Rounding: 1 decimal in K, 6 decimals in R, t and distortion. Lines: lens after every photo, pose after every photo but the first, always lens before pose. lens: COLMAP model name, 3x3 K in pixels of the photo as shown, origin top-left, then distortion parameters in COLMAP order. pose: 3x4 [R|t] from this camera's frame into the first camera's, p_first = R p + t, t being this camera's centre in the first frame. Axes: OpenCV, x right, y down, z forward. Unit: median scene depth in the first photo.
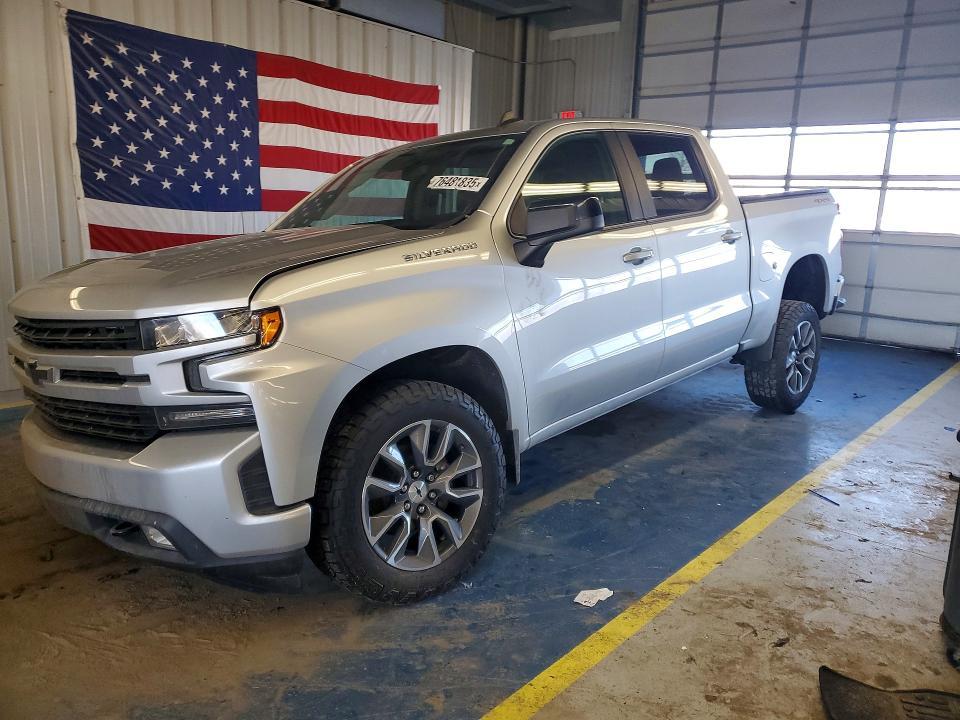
lens RADIAL K [[748.8, 0, 480.0], [0, 748.8, 360.0], [0, 0, 1]] dist [0.006633, 0.011365]
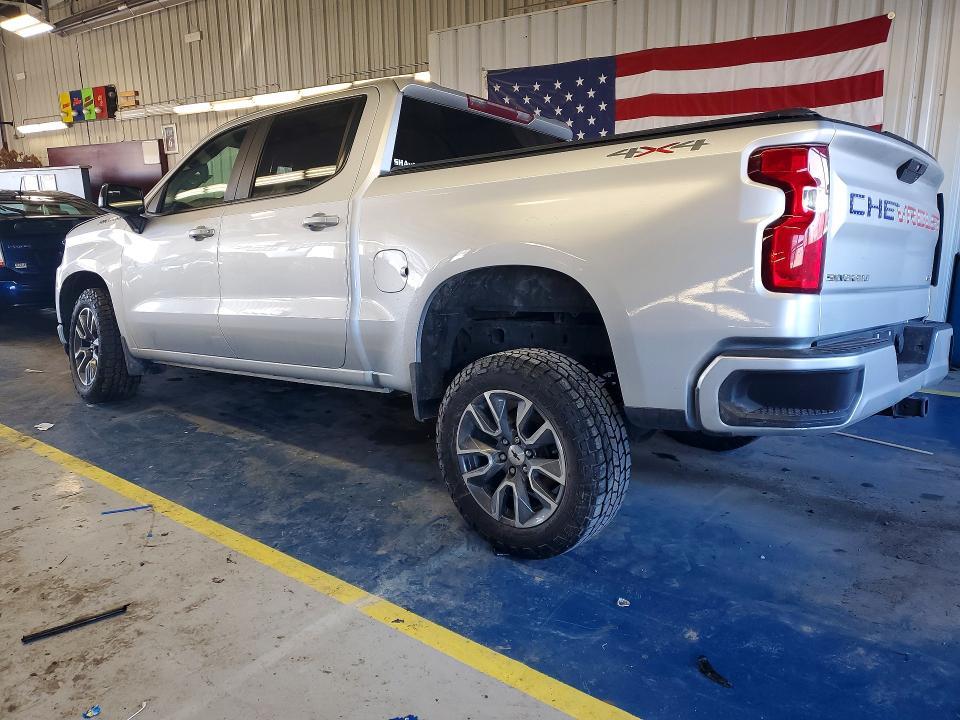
lens RADIAL K [[748.8, 0, 480.0], [0, 748.8, 360.0], [0, 0, 1]] dist [0.006633, 0.011365]
pose [[0.035008, 0.171834, -0.984504, 1.081506], [-0.198888, 0.966601, 0.161637, -0.170543], [0.979397, 0.190148, 0.068015, 1.092374]]
